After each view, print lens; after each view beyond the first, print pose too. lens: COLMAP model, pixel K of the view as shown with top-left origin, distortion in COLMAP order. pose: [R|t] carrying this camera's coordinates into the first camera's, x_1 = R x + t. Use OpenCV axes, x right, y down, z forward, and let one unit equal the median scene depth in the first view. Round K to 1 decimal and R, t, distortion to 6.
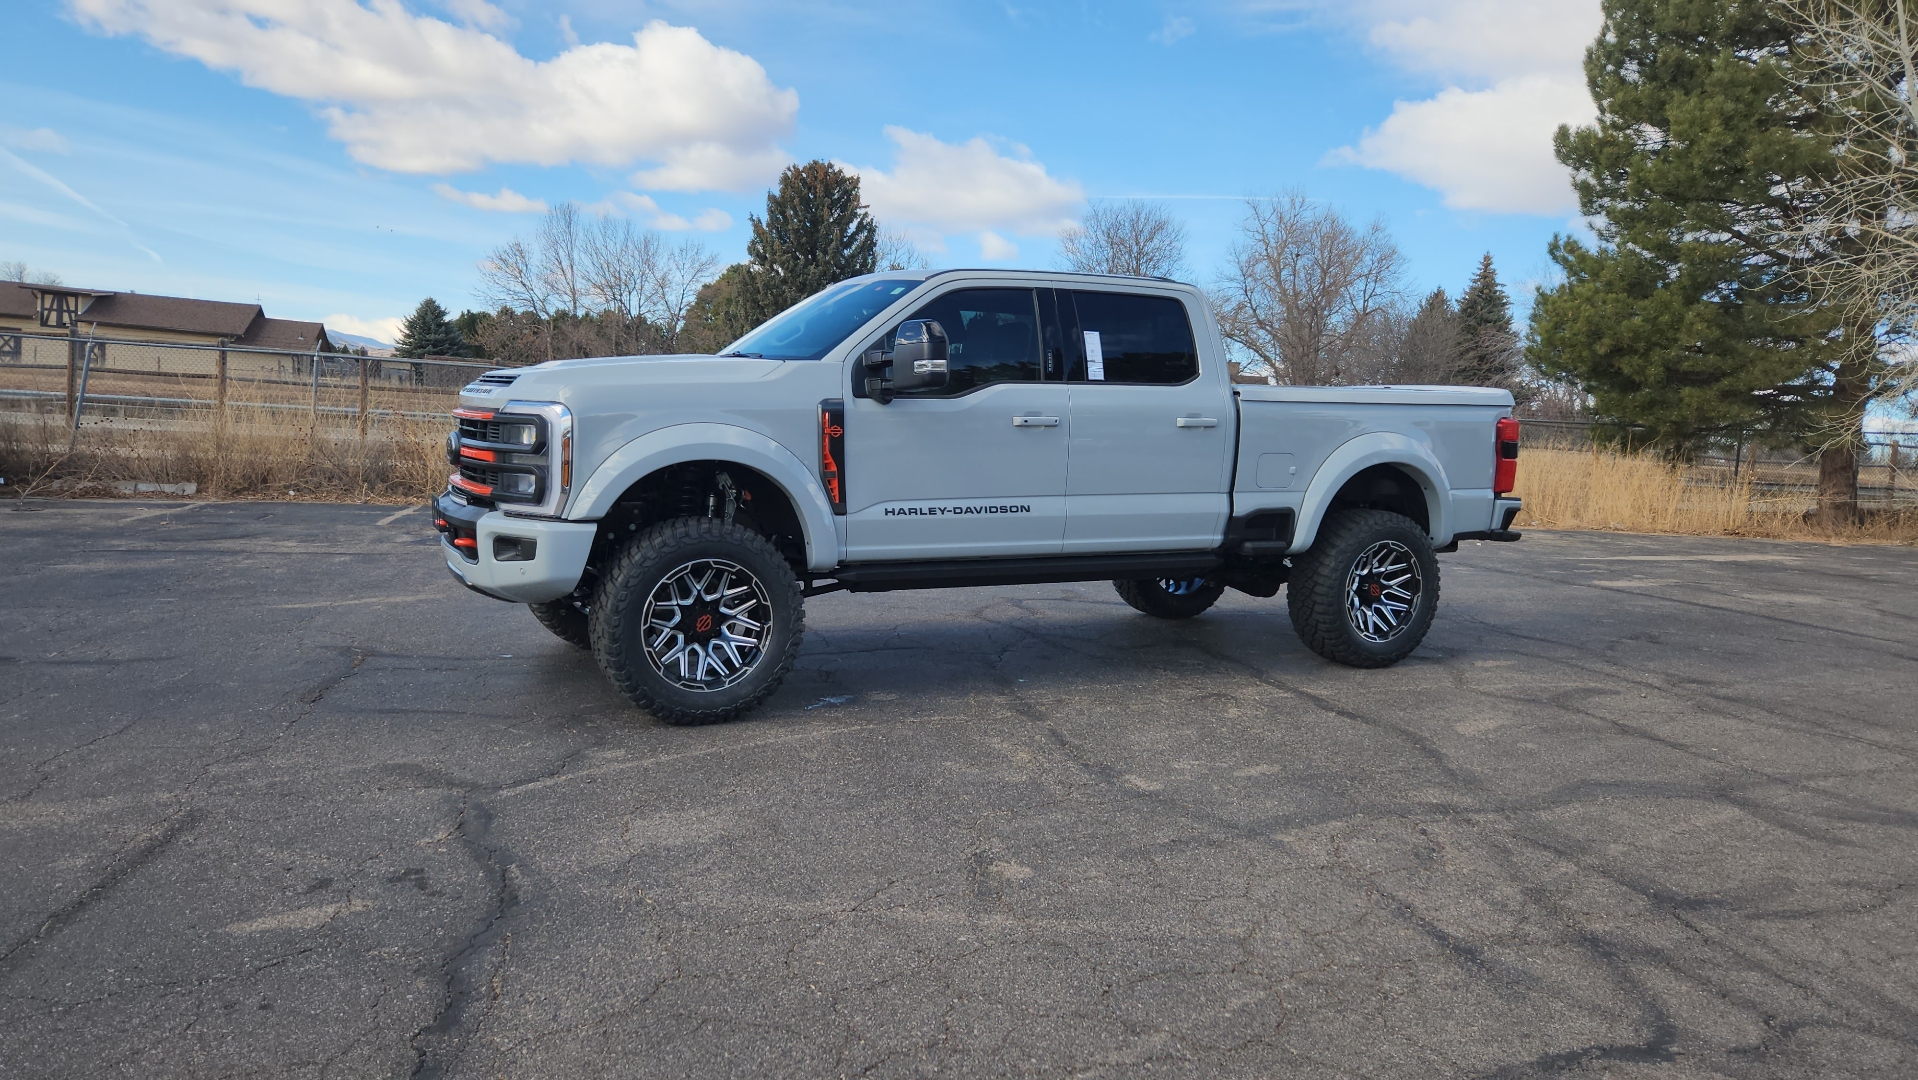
lens RADIAL K [[1312.9, 0, 952.2], [0, 1312.9, 530.4], [0, 0, 1]] dist [0.072185, -0.059338]
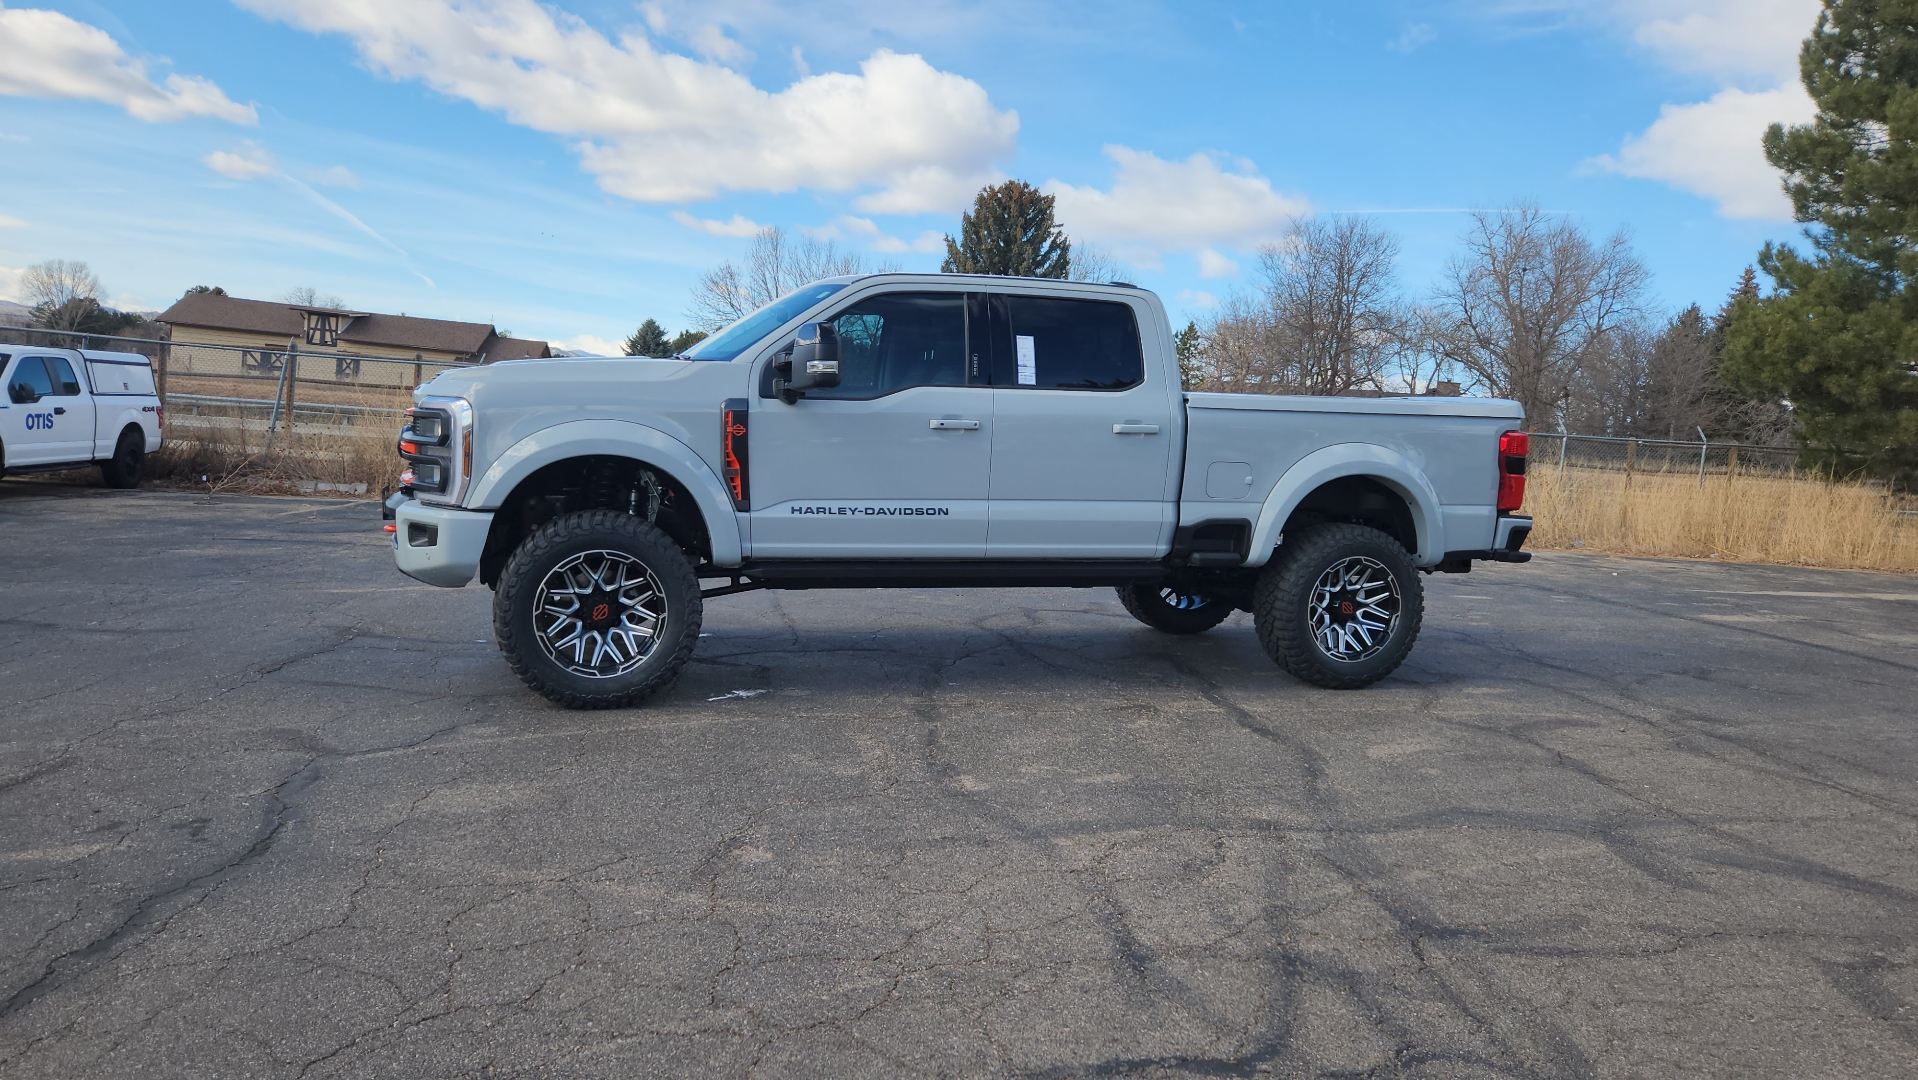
lens RADIAL K [[1318.0, 0, 956.3], [0, 1318.0, 534.6], [0, 0, 1]] dist [0.072428, -0.065602]
pose [[0.986801, 0.024849, -0.160020, 0.181761], [-0.026827, 0.999588, -0.010210, 0.009083], [0.159701, 0.014368, 0.987061, 0.007620]]
